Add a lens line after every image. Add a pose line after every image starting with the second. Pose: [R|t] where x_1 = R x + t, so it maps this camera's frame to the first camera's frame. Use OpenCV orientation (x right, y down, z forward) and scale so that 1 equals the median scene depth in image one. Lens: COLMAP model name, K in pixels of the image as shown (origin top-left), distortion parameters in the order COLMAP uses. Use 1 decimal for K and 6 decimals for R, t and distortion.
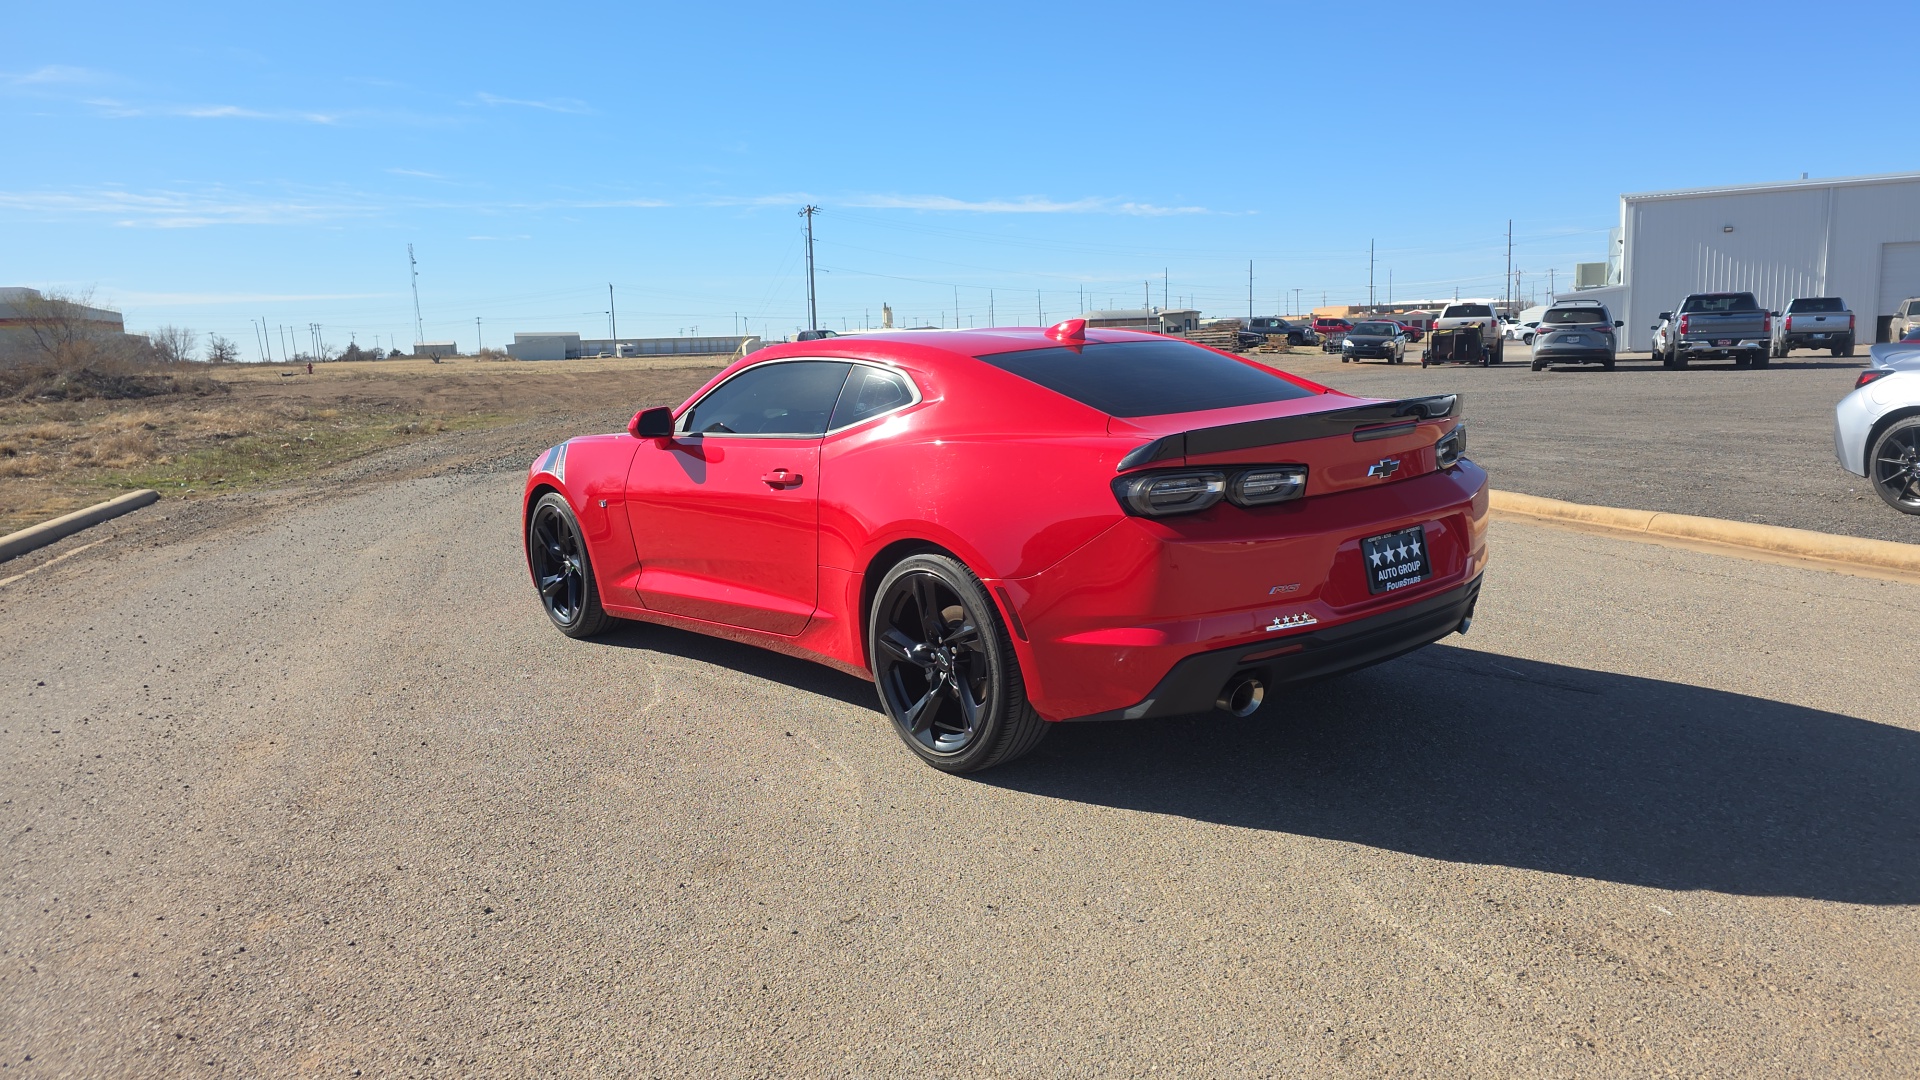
lens RADIAL K [[1402.2, 0, 957.5], [0, 1402.2, 599.9], [0, 0, 1]] dist [0.108978, -0.105629]
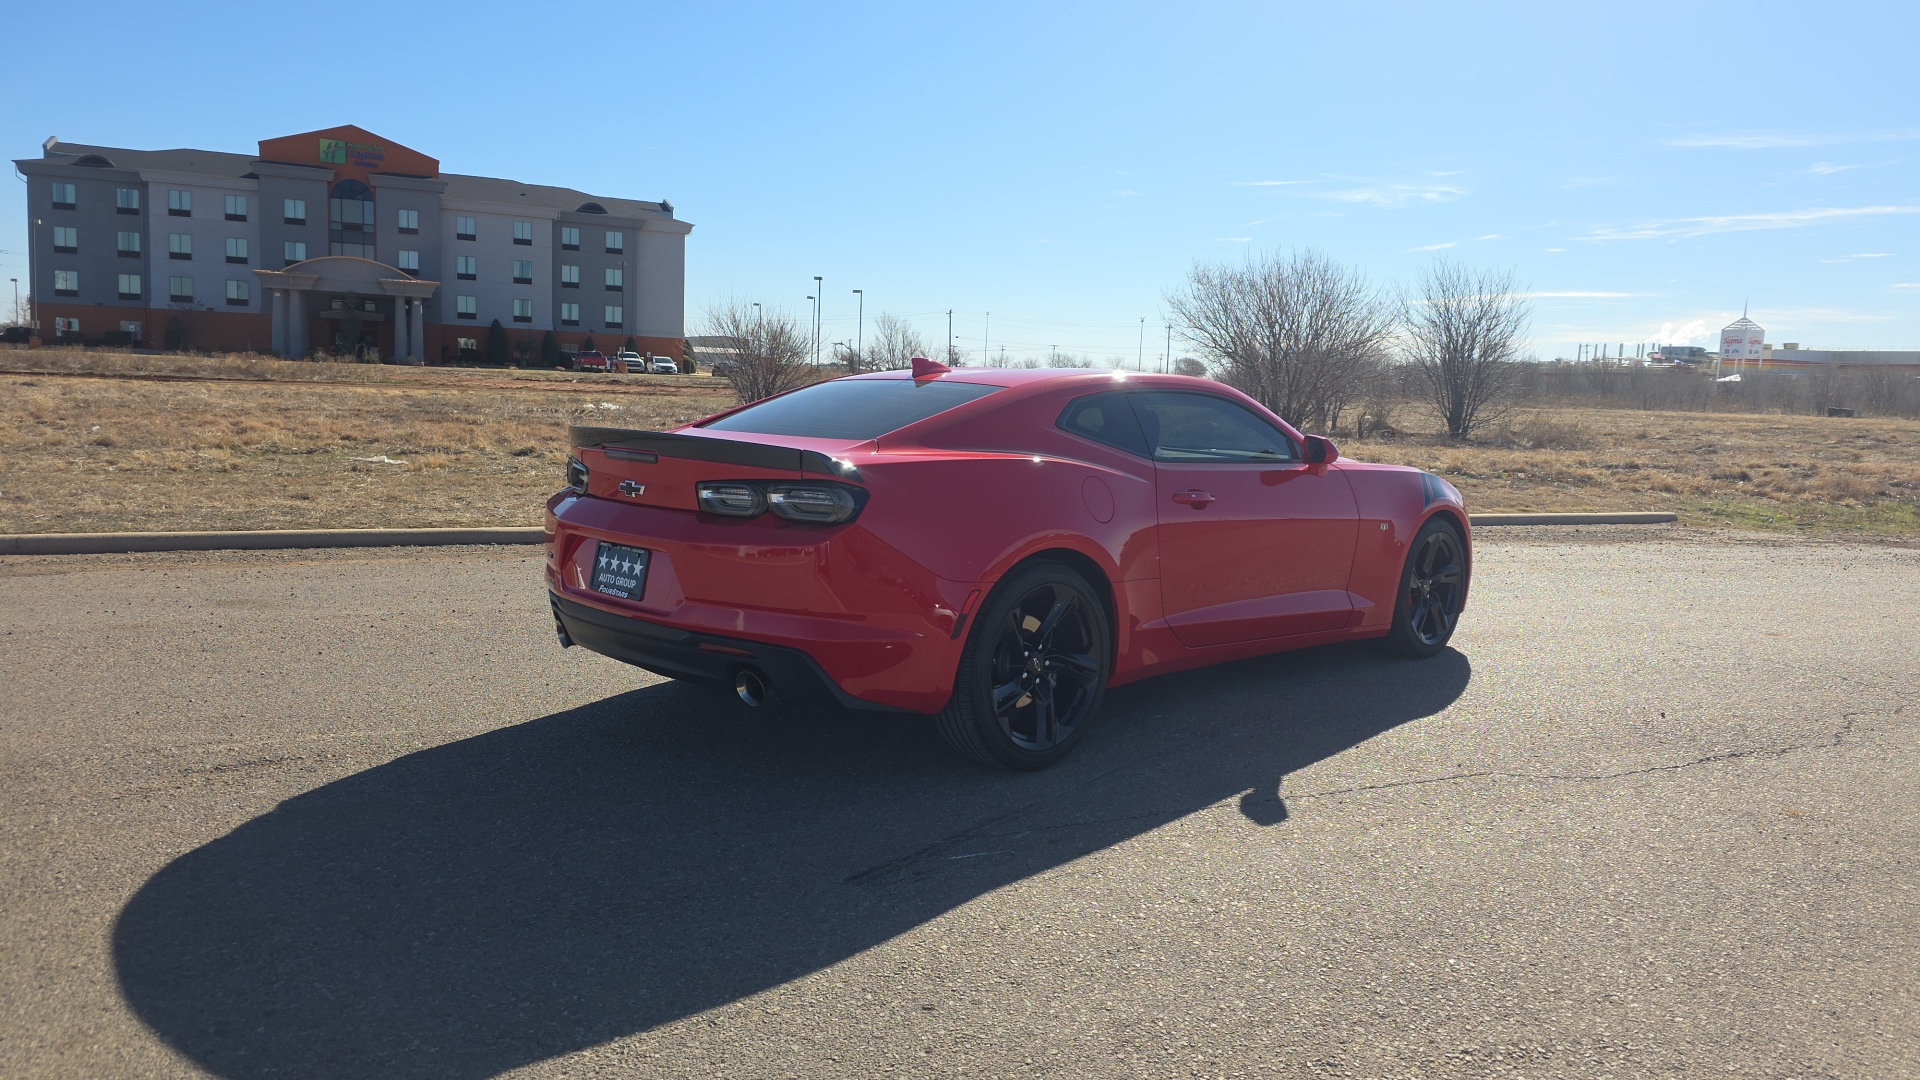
lens RADIAL K [[1279.5, 0, 869.9], [0, 1279.5, 540.0], [0, 0, 1]] dist [0.008705, 0.000084]
pose [[0.027201, 0.166582, -0.985652, 0.081594], [-0.219030, 0.963050, 0.156718, -0.015808], [0.975339, 0.211625, 0.062682, 0.070495]]
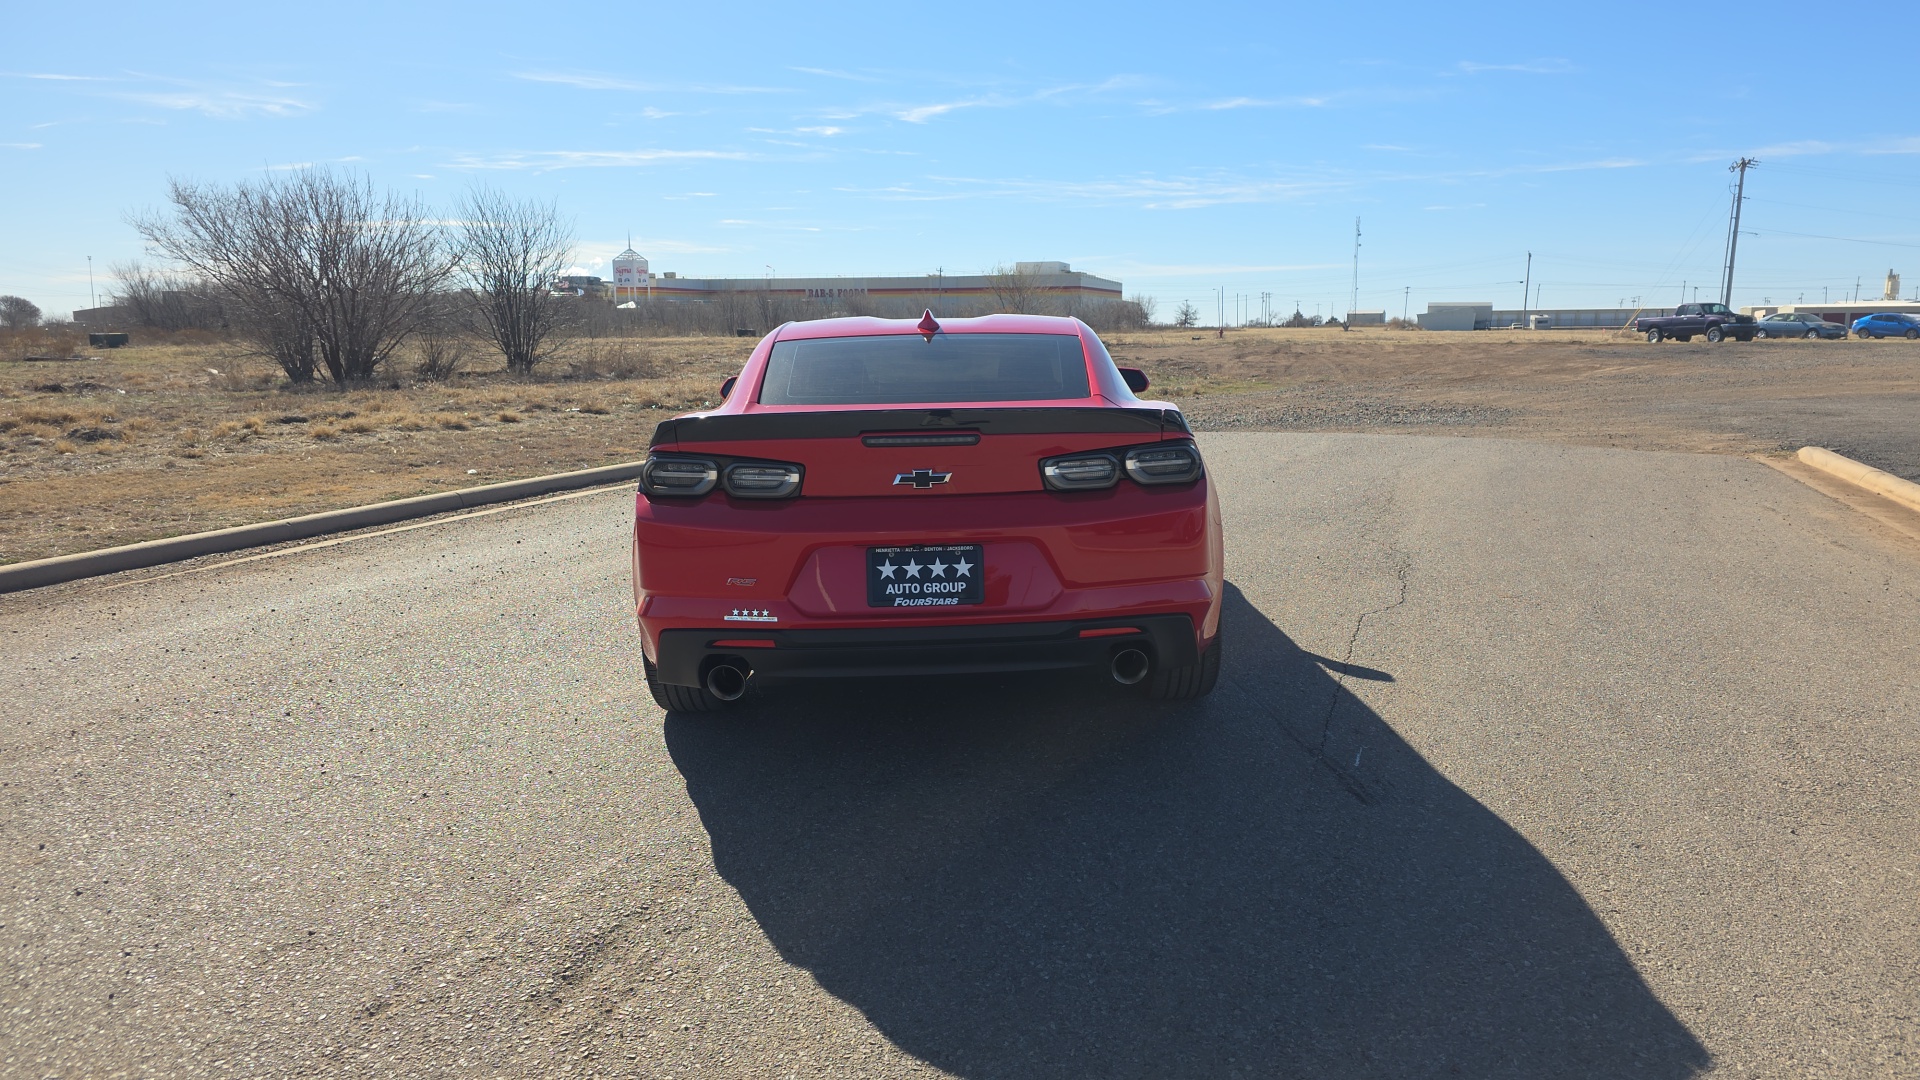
lens RADIAL K [[1372.5, 0, 899.0], [0, 1372.5, 594.8], [0, 0, 1]] dist [0.031913, -0.002251]
pose [[0.757481, 0.155694, -0.634020, 0.054998], [-0.140060, 0.987290, 0.075112, -0.005168], [0.637656, 0.031904, 0.769660, 0.018089]]
